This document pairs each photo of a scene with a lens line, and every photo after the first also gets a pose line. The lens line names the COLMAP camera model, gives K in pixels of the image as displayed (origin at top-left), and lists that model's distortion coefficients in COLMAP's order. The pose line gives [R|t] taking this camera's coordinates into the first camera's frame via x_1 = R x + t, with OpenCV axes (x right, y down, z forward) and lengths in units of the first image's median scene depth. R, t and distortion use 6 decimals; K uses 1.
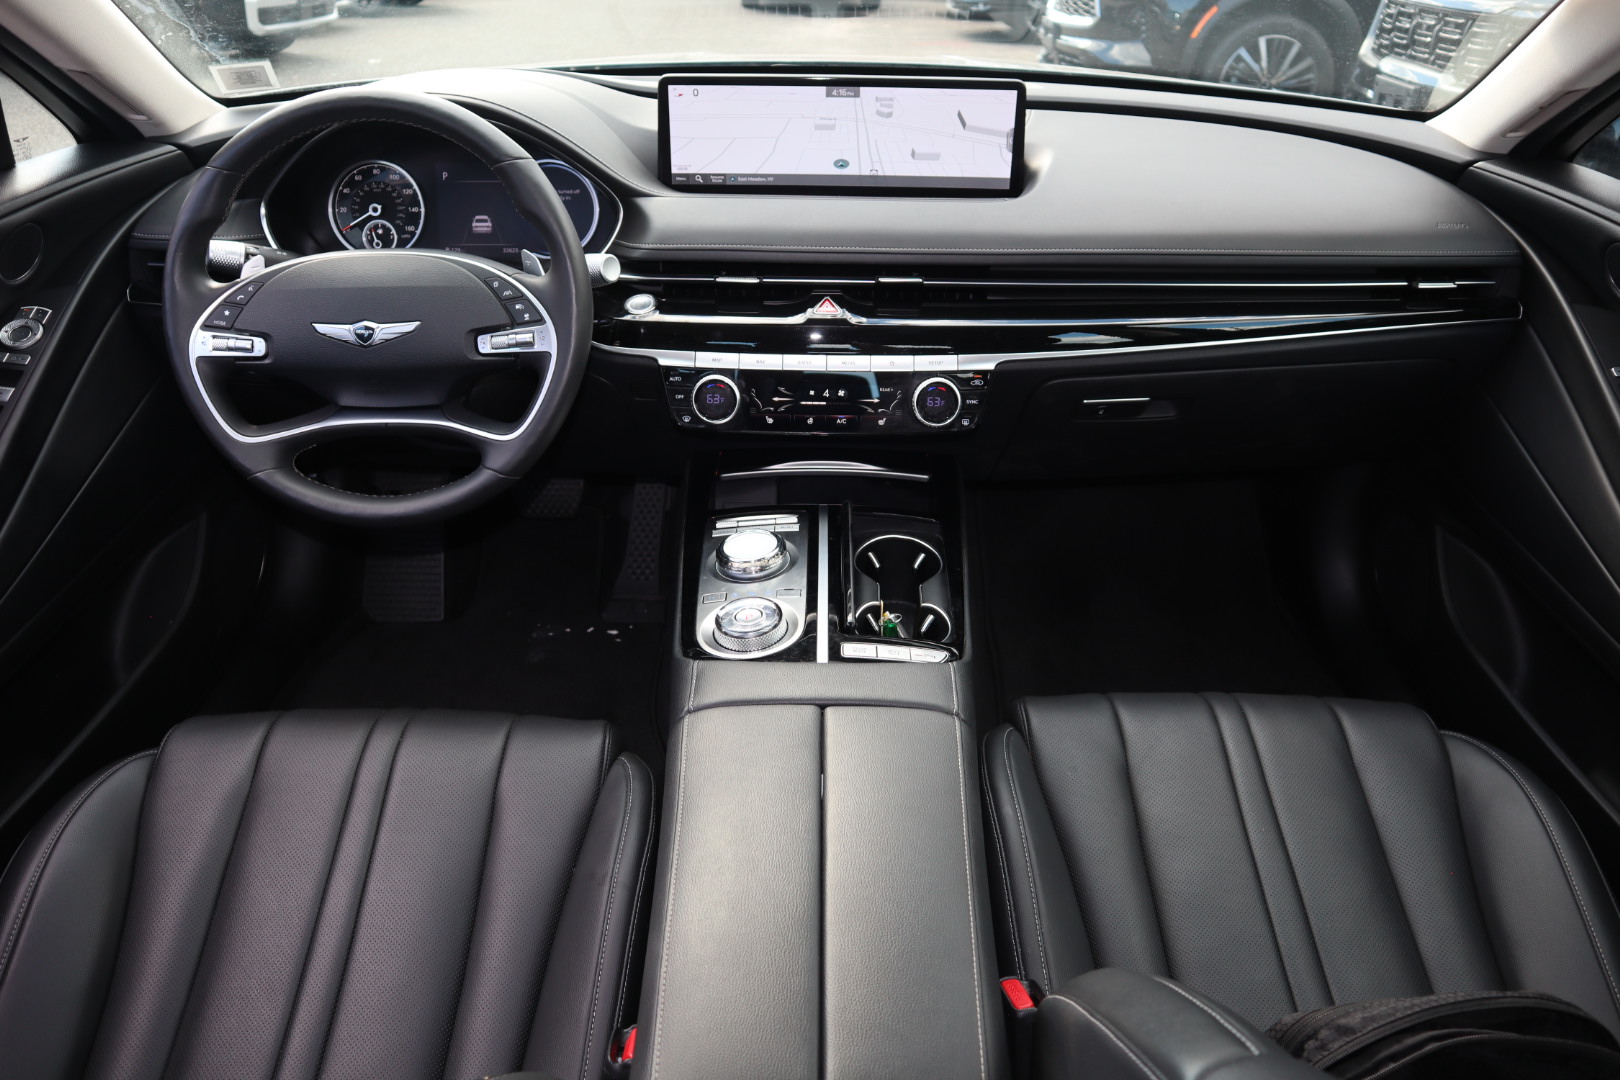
lens RADIAL K [[1122.9, 0, 820.2], [0, 1122.9, 539.7], [0, 0, 1]] dist [-0.113308, 0.075577]
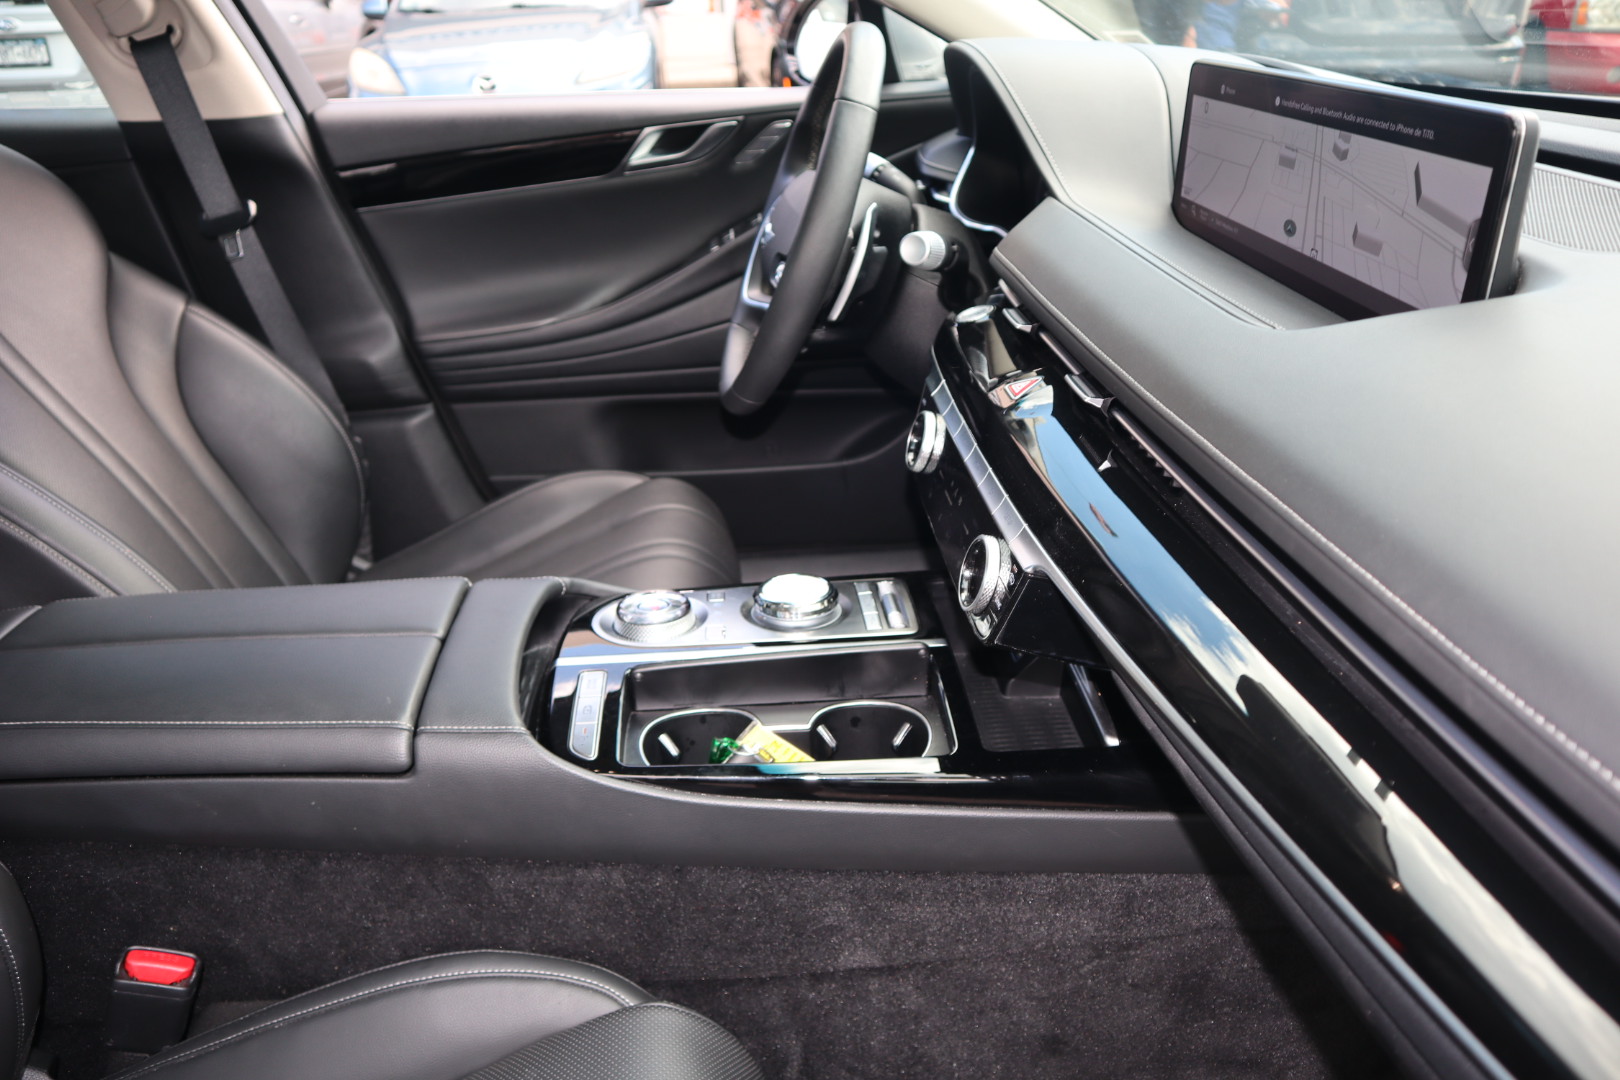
lens RADIAL K [[1122.9, 0, 817.6], [0, 1122.9, 533.8], [0, 0, 1]] dist [-0.113308, 0.075577]
pose [[0.083878, 0.433085, -0.897442, 0.612212], [-0.486598, 0.803738, 0.342386, -0.293441], [0.869590, 0.407975, 0.278155, 0.704532]]
